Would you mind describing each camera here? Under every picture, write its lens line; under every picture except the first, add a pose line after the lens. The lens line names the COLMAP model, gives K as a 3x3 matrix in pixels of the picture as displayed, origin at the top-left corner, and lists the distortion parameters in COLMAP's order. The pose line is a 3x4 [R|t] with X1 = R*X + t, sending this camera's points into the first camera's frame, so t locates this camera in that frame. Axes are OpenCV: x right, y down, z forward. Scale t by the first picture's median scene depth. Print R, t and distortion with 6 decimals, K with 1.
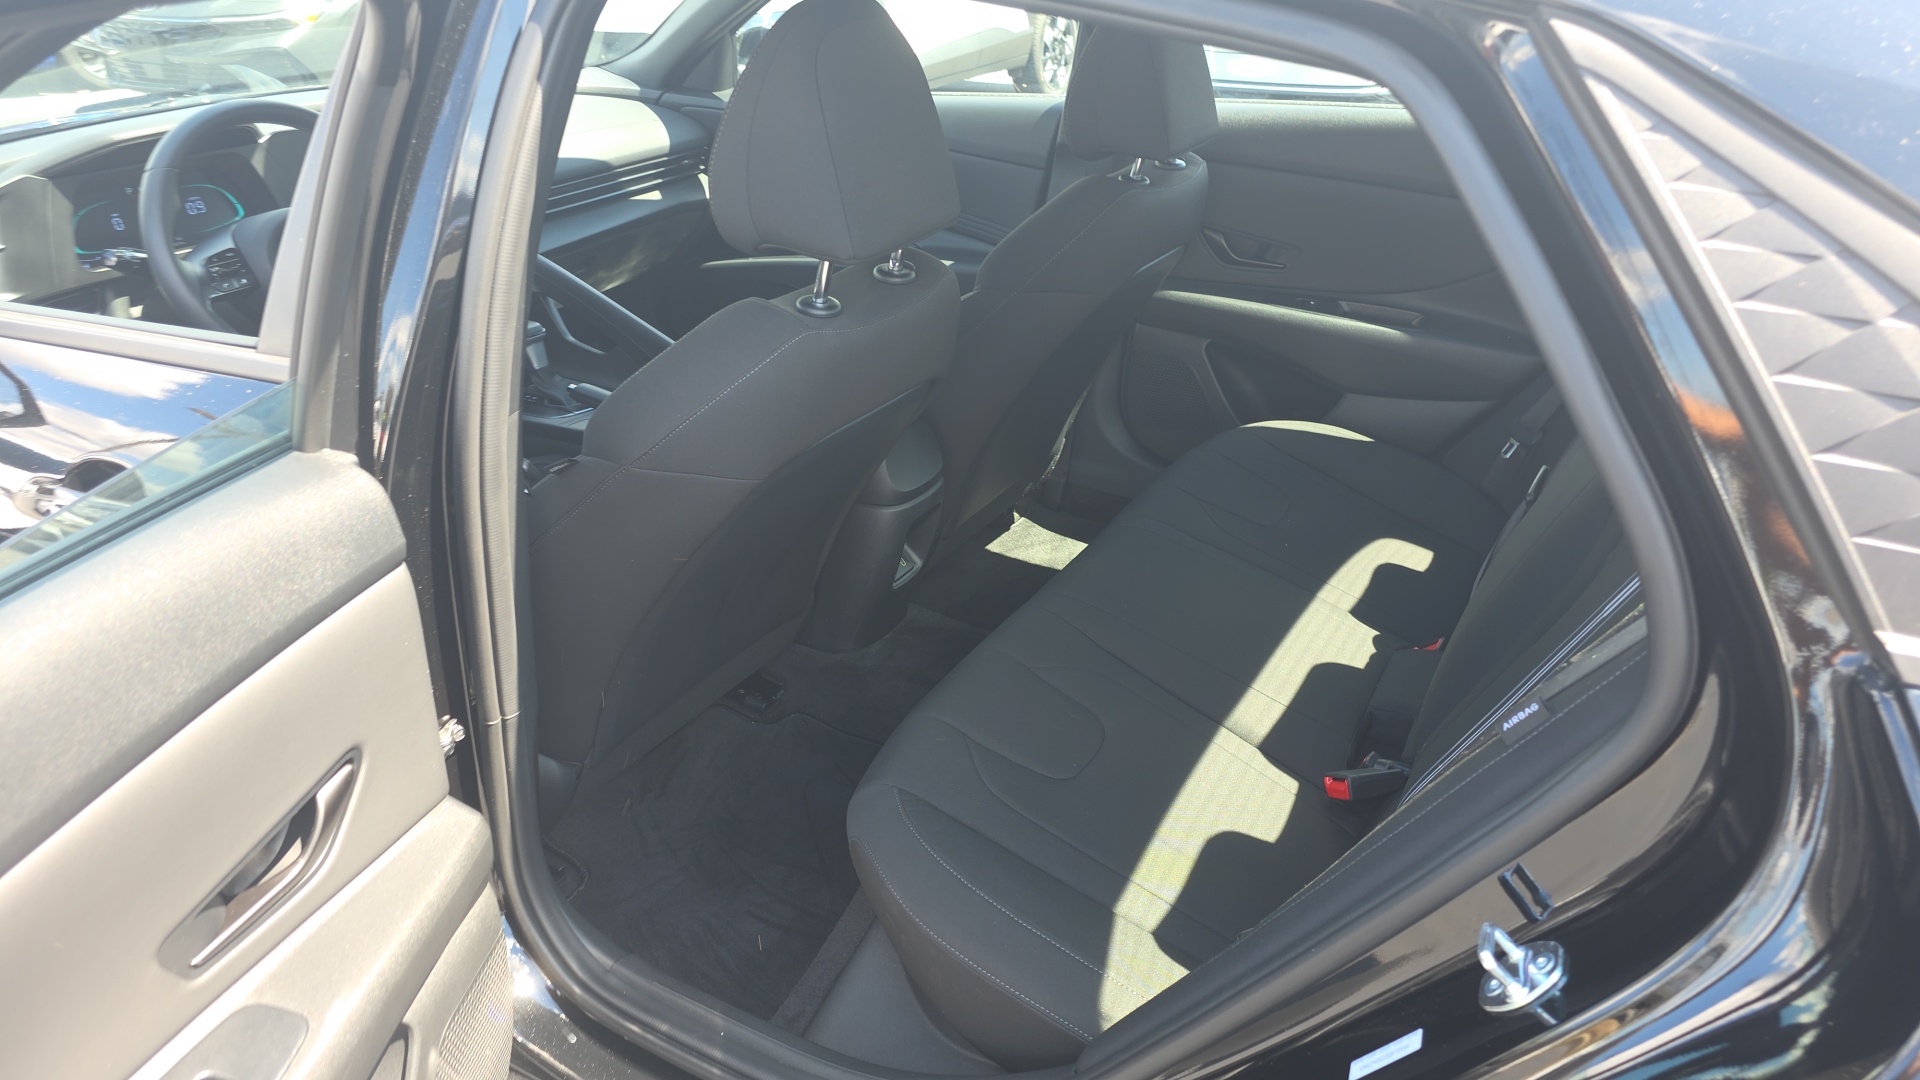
lens RADIAL K [[1303.2, 0, 935.1], [0, 1303.2, 579.5], [0, 0, 1]] dist [0.042015, -0.046193]
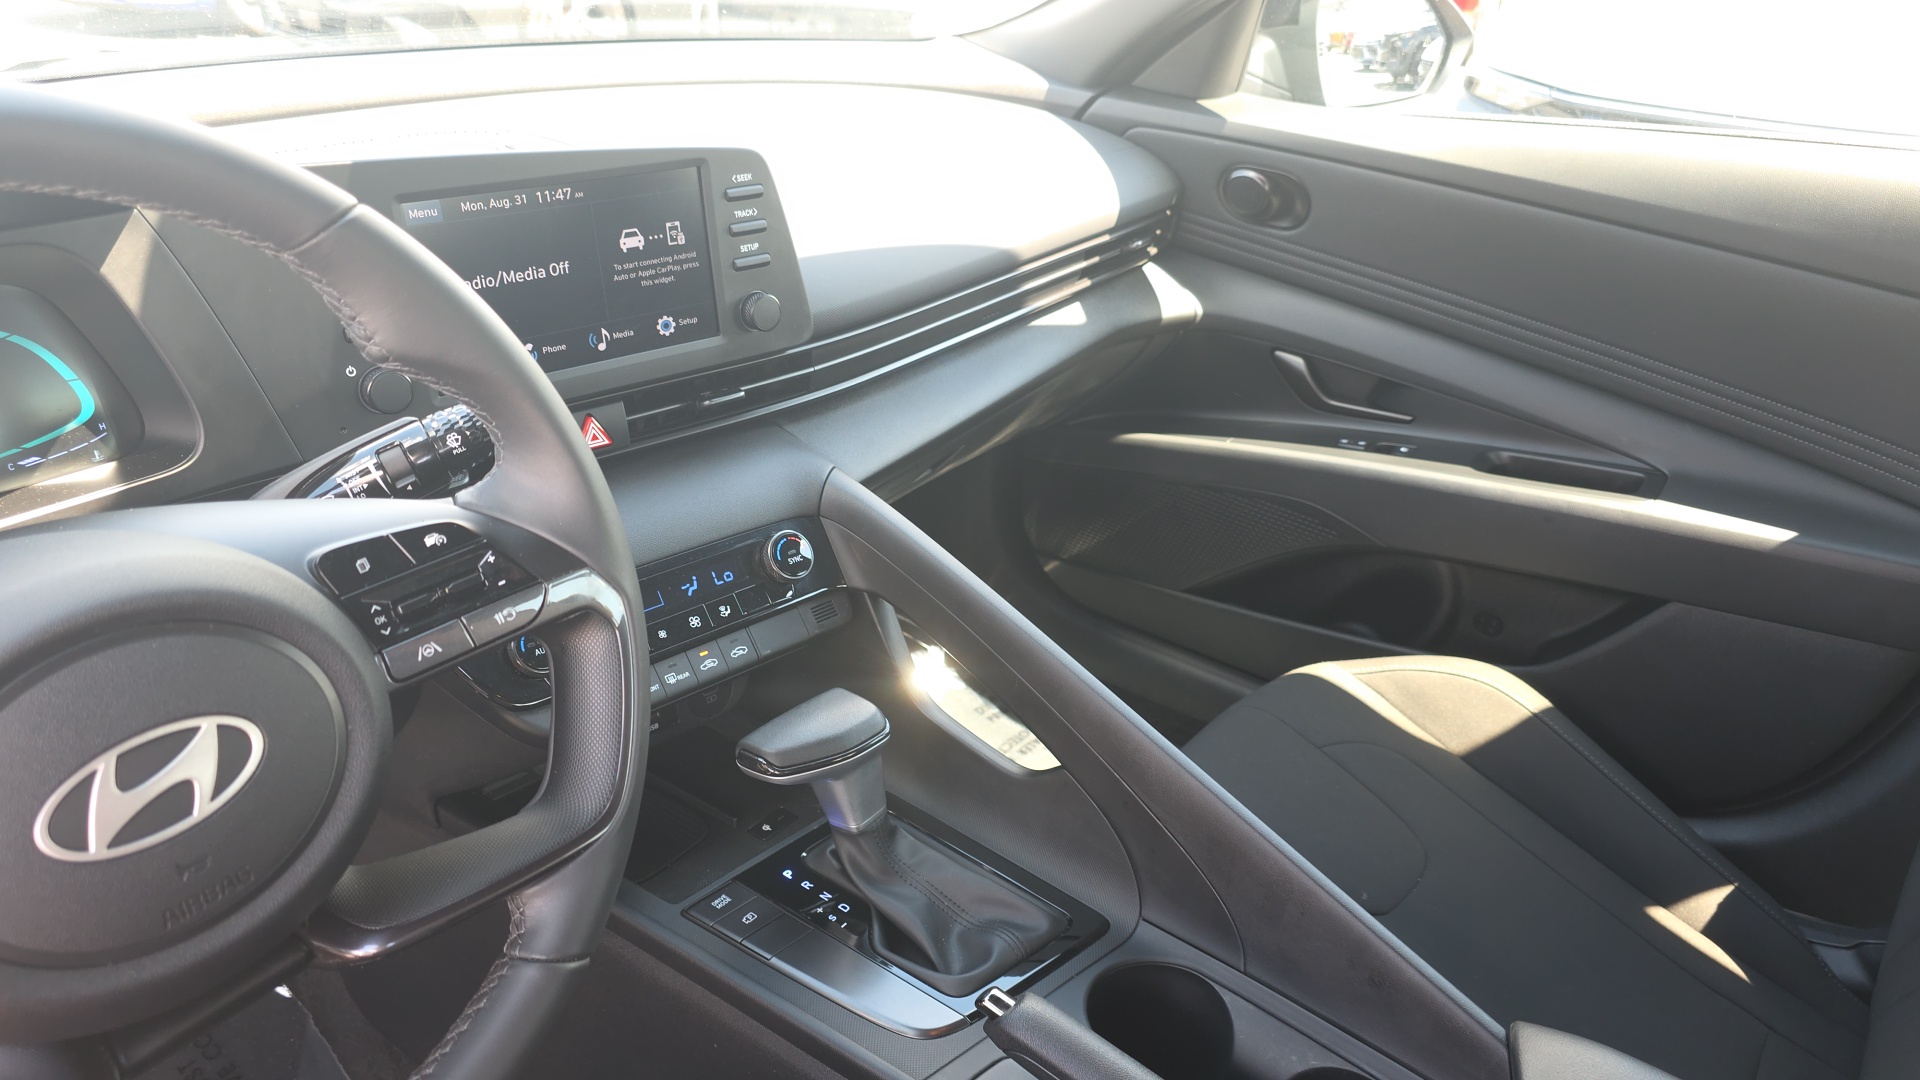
lens RADIAL K [[1305.8, 0, 940.6], [0, 1305.8, 543.8], [0, 0, 1]] dist [0.044496, -0.047442]
pose [[0.991941, 0.089521, -0.089666, -0.205905], [-0.091120, 0.995743, -0.013888, -0.192883], [0.088041, 0.021946, 0.995875, 0.510727]]
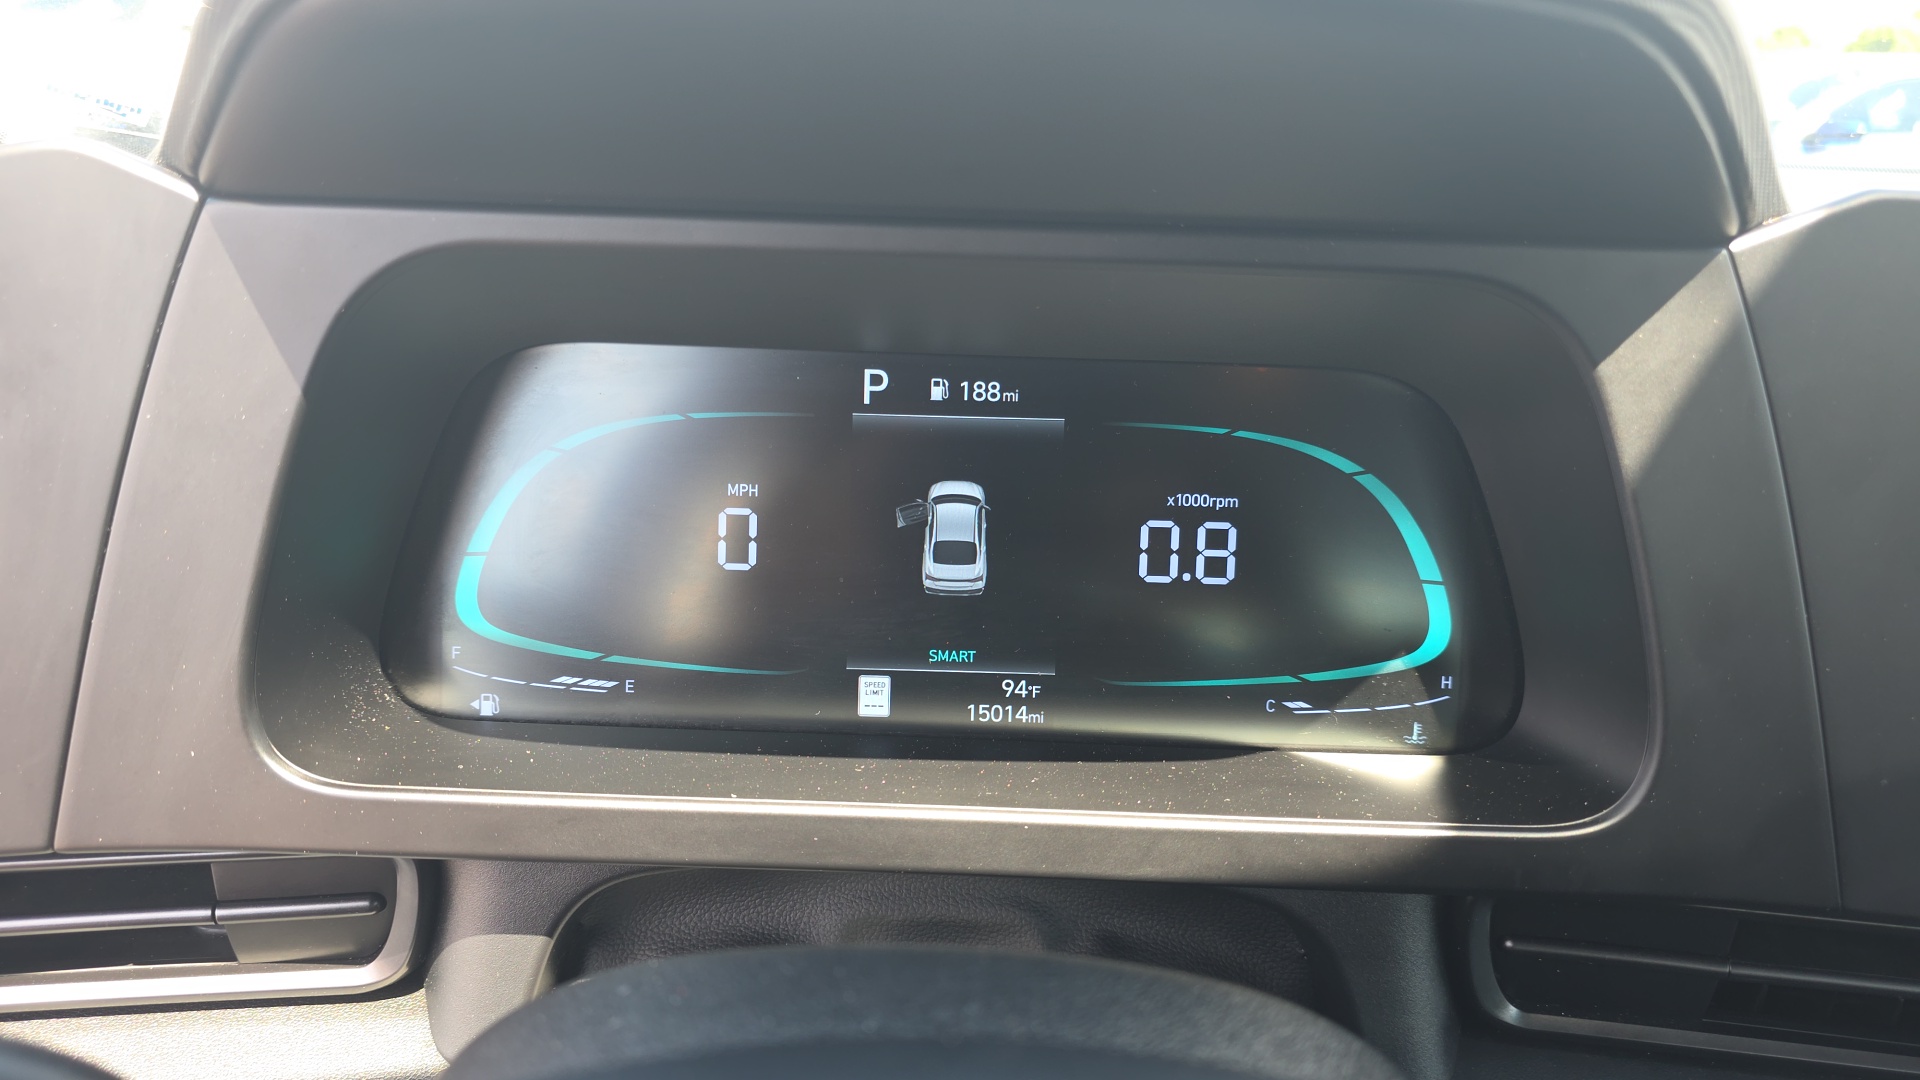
lens RADIAL K [[1313.1, 0, 949.8], [0, 1313.1, 540.2], [0, 0, 1]] dist [0.039304, -0.049579]
pose [[0.497458, 0.287002, -0.818636, -0.310248], [-0.436395, 0.898377, 0.049776, -0.201656], [0.749730, 0.332487, 0.572151, 0.630821]]
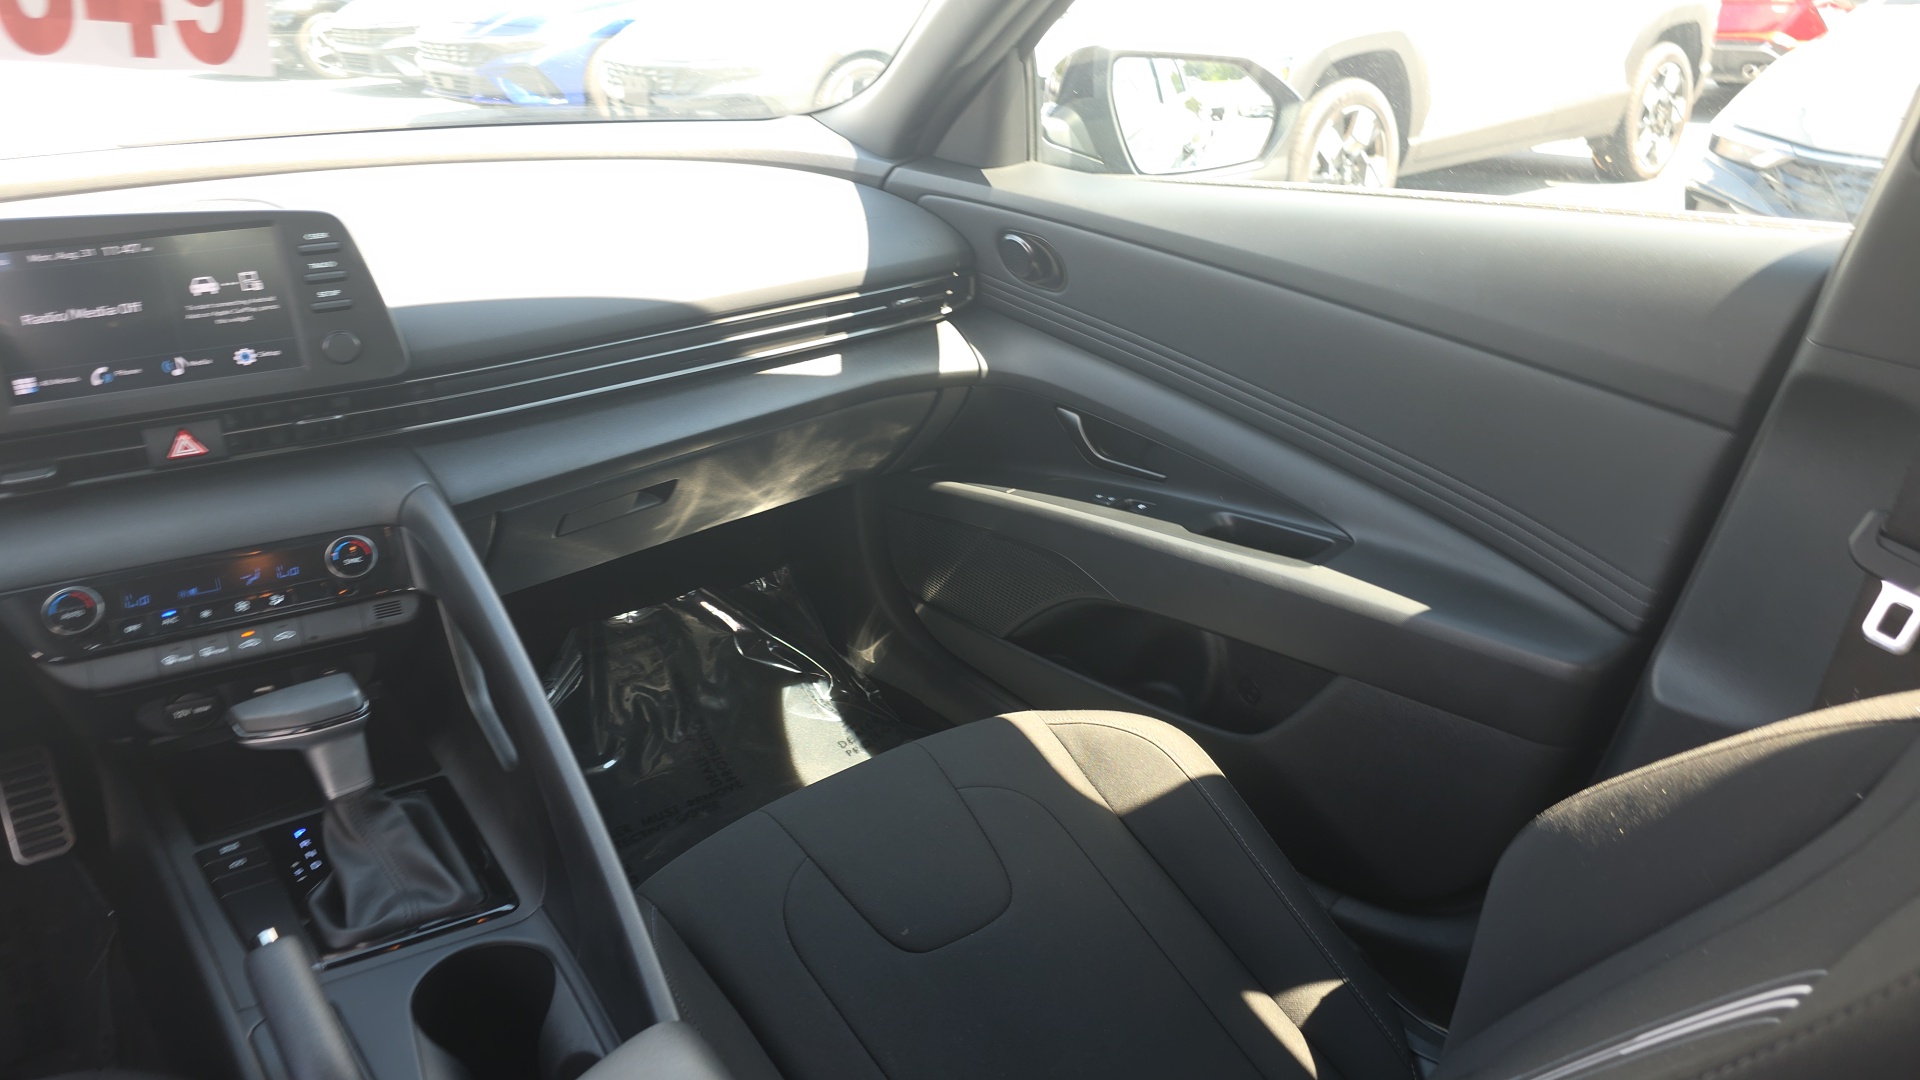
lens RADIAL K [[1296.6, 0, 967.5], [0, 1296.6, 505.6], [0, 0, 1]] dist [0.038624, -0.037588]
pose [[0.932052, 0.128221, -0.338878, 0.012764], [-0.157746, 0.985597, -0.060945, -0.210368], [0.326183, 0.110261, 0.938854, 0.535353]]
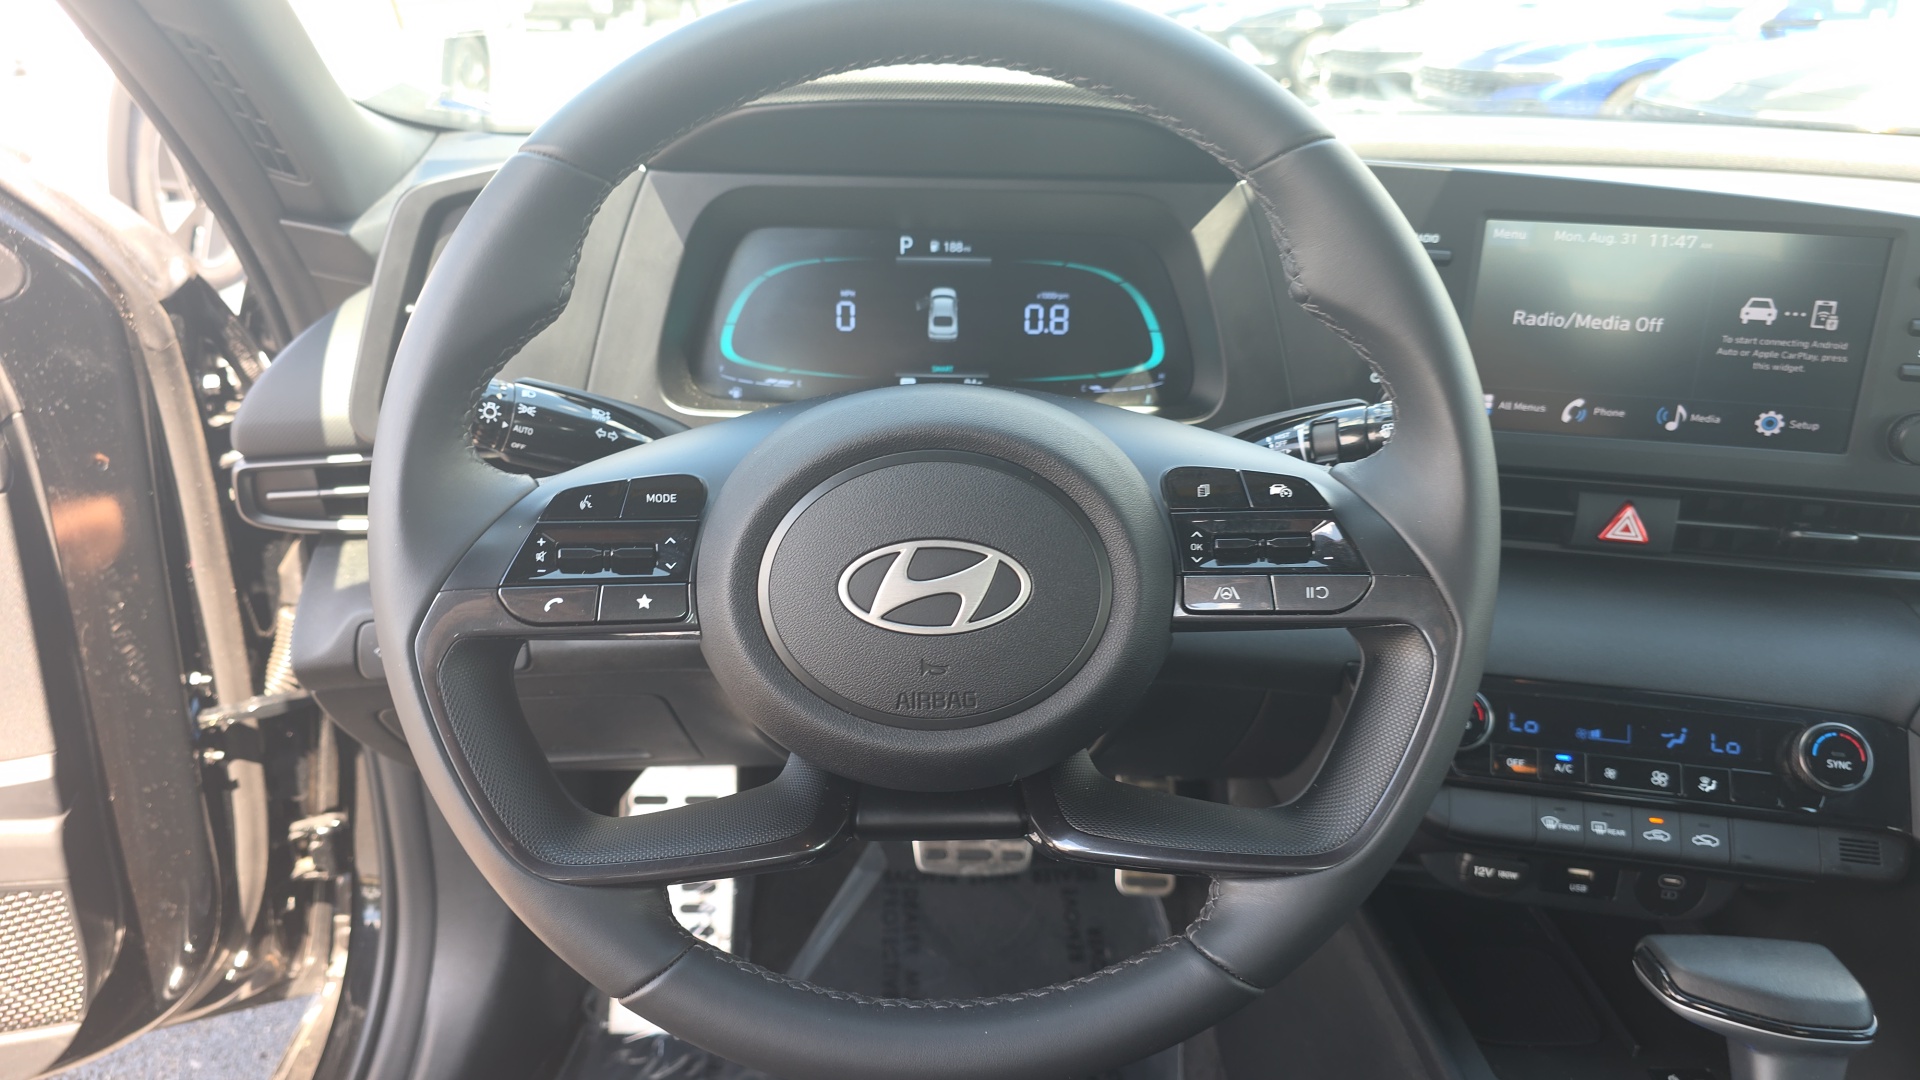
lens RADIAL K [[1320.9, 0, 942.3], [0, 1320.9, 551.7], [0, 0, 1]] dist [0.053006, -0.072950]
pose [[0.507003, 0.347878, -0.788624, -0.175369], [-0.426153, 0.896458, 0.121474, -0.184977], [0.749227, 0.274487, 0.602757, 0.548308]]
